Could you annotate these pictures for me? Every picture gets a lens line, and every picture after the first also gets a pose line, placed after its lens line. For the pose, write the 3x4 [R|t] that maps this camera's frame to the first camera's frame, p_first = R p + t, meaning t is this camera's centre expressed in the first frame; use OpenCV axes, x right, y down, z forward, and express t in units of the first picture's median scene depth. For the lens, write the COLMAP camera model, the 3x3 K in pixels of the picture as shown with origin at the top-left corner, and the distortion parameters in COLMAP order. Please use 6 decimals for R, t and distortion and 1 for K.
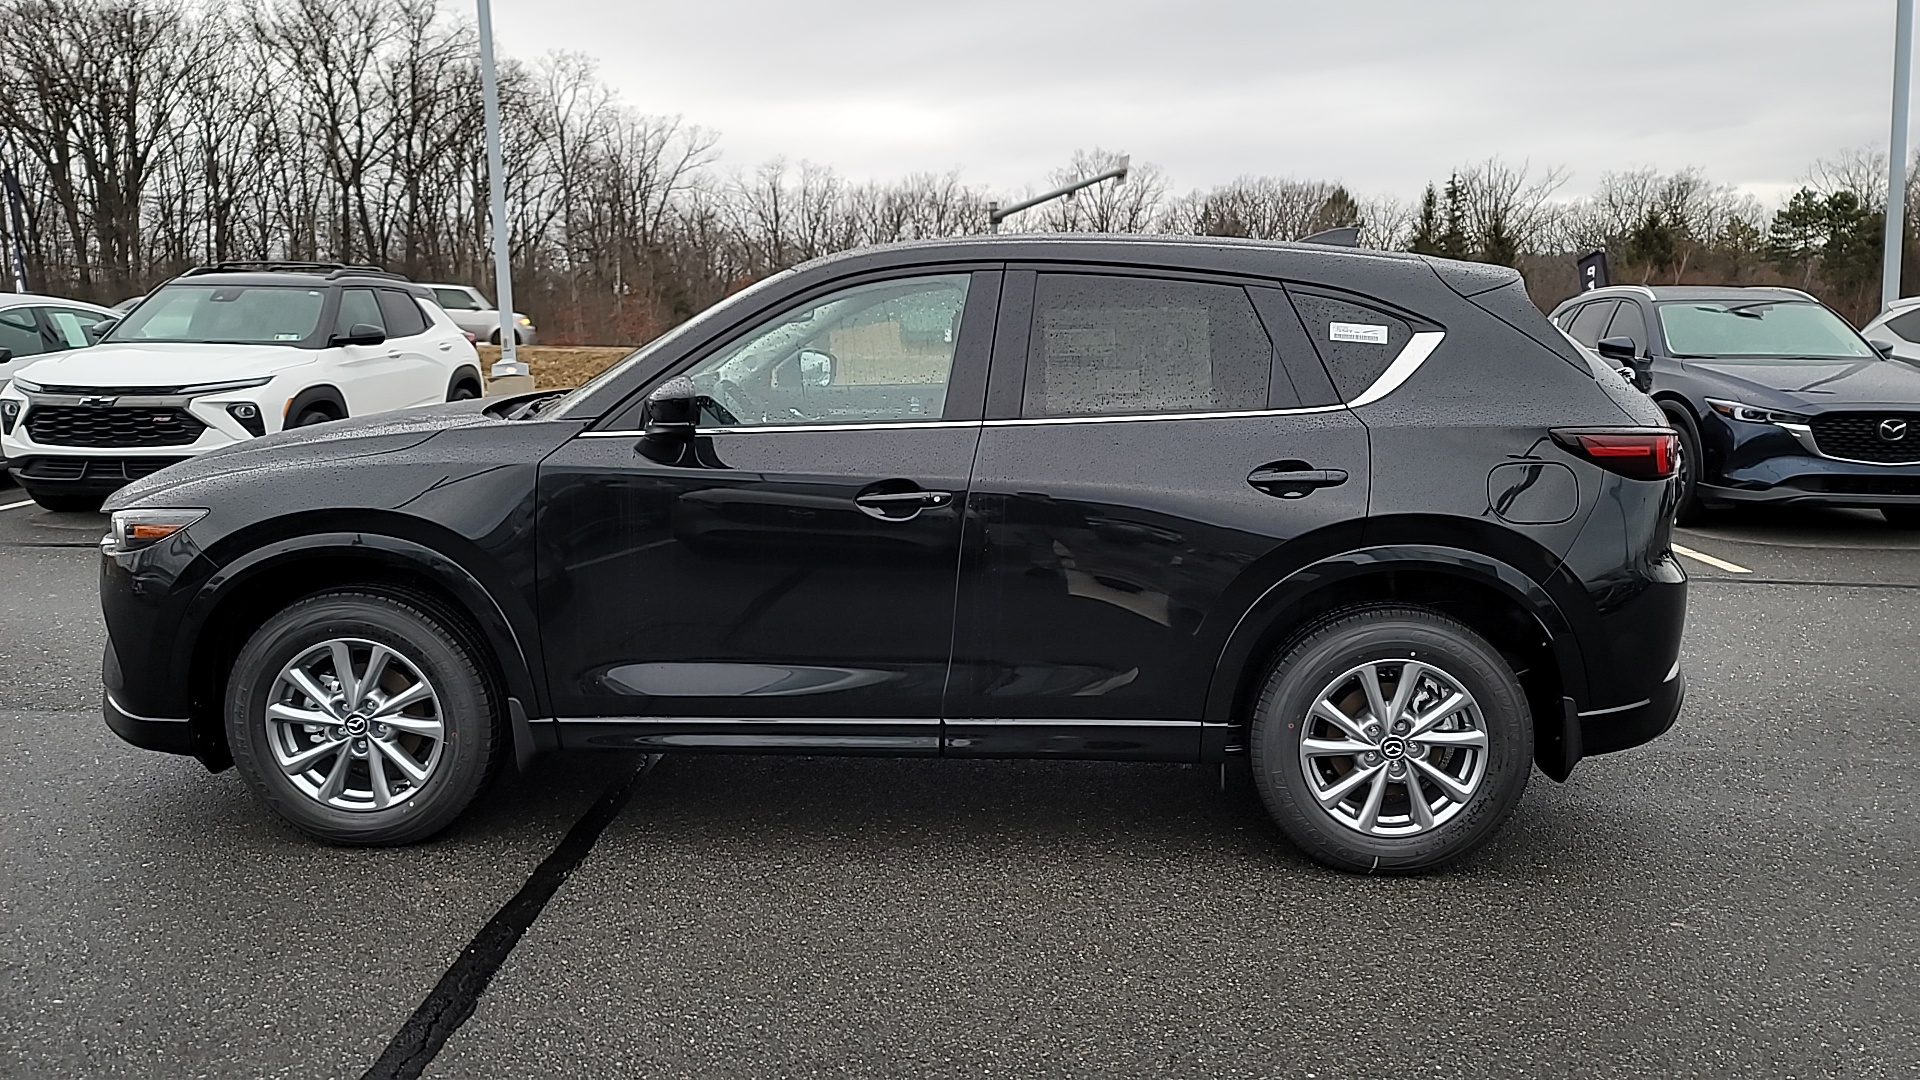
lens RADIAL K [[1380.5, 0, 960.0], [0, 1380.5, 540.0], [0, 0, 1]] dist [0.047575, -0.048502]
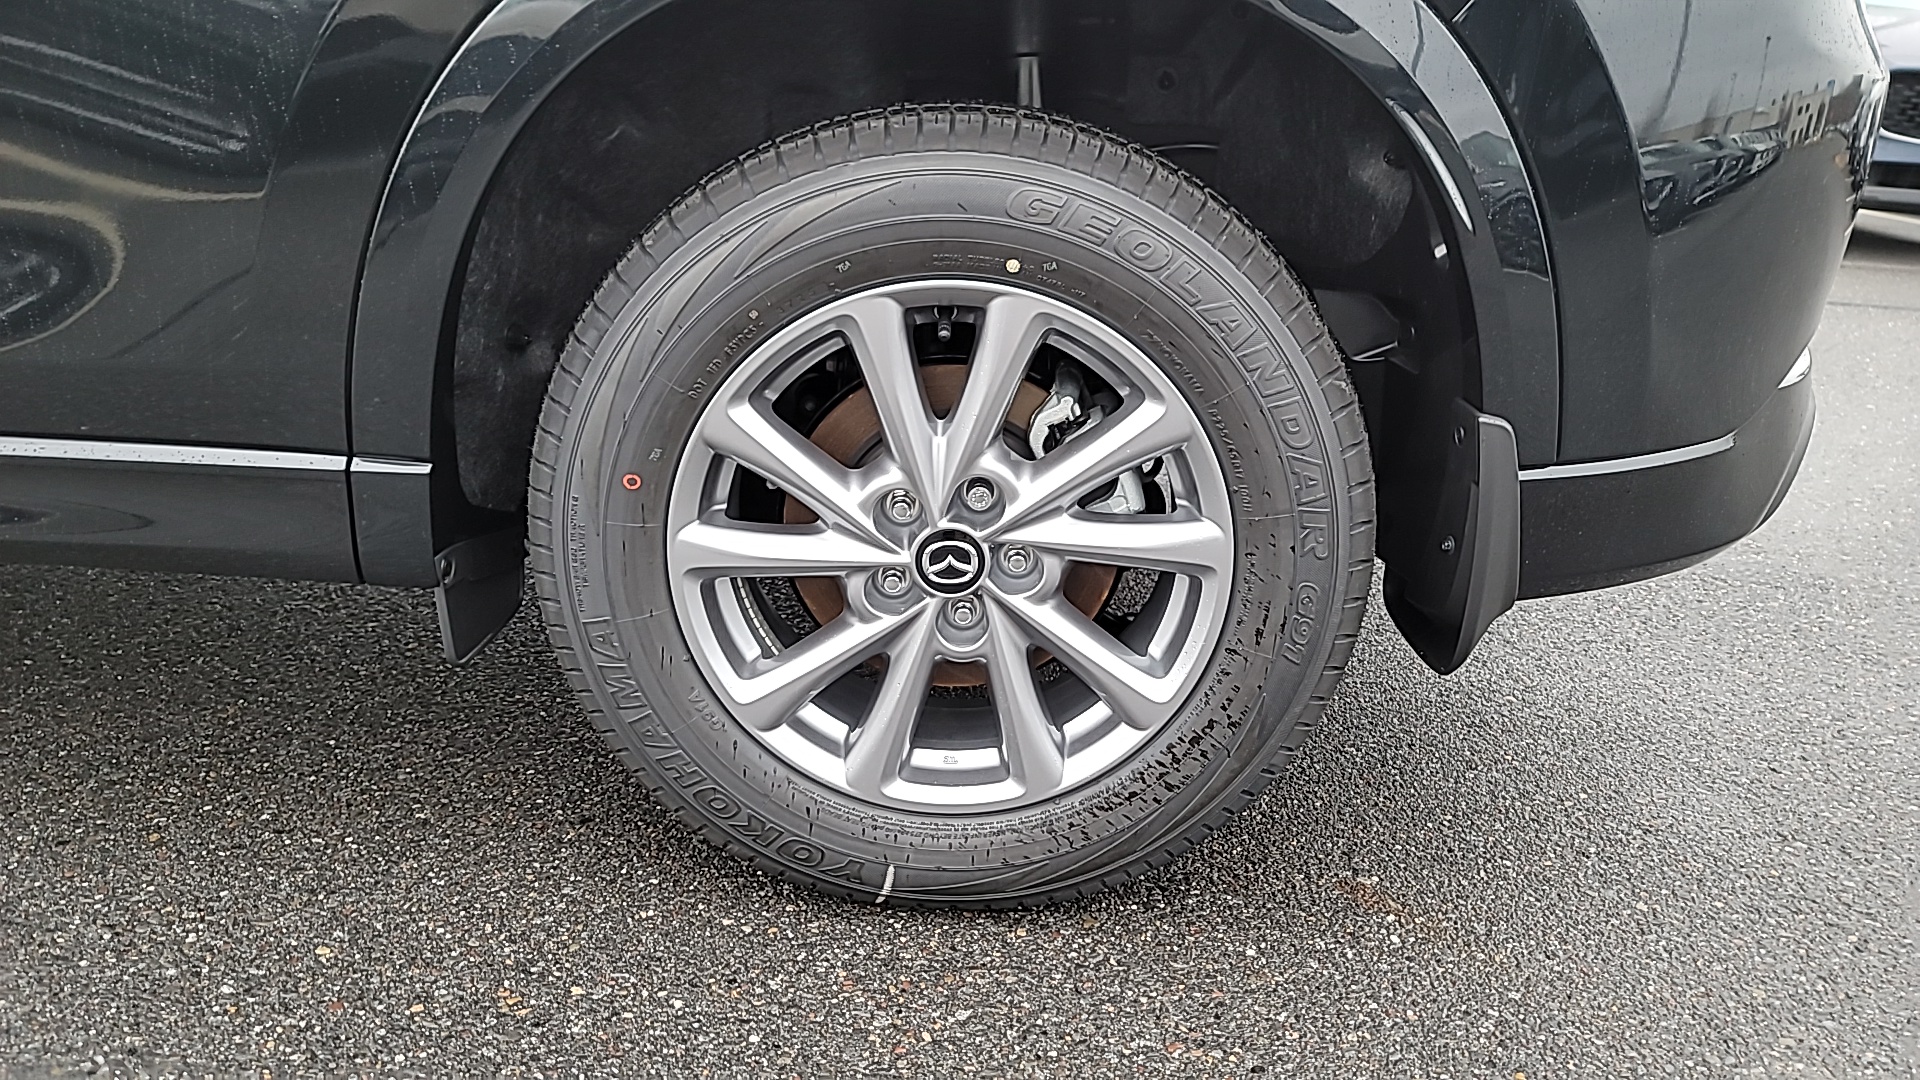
lens RADIAL K [[1380.5, 0, 960.0], [0, 1380.5, 540.0], [0, 0, 1]] dist [0.047575, -0.048502]
pose [[0.998189, 0.042088, 0.042991, 0.299199], [-0.049624, 0.979981, 0.192809, 0.081768], [-0.034016, -0.194593, 0.980294, 0.679236]]
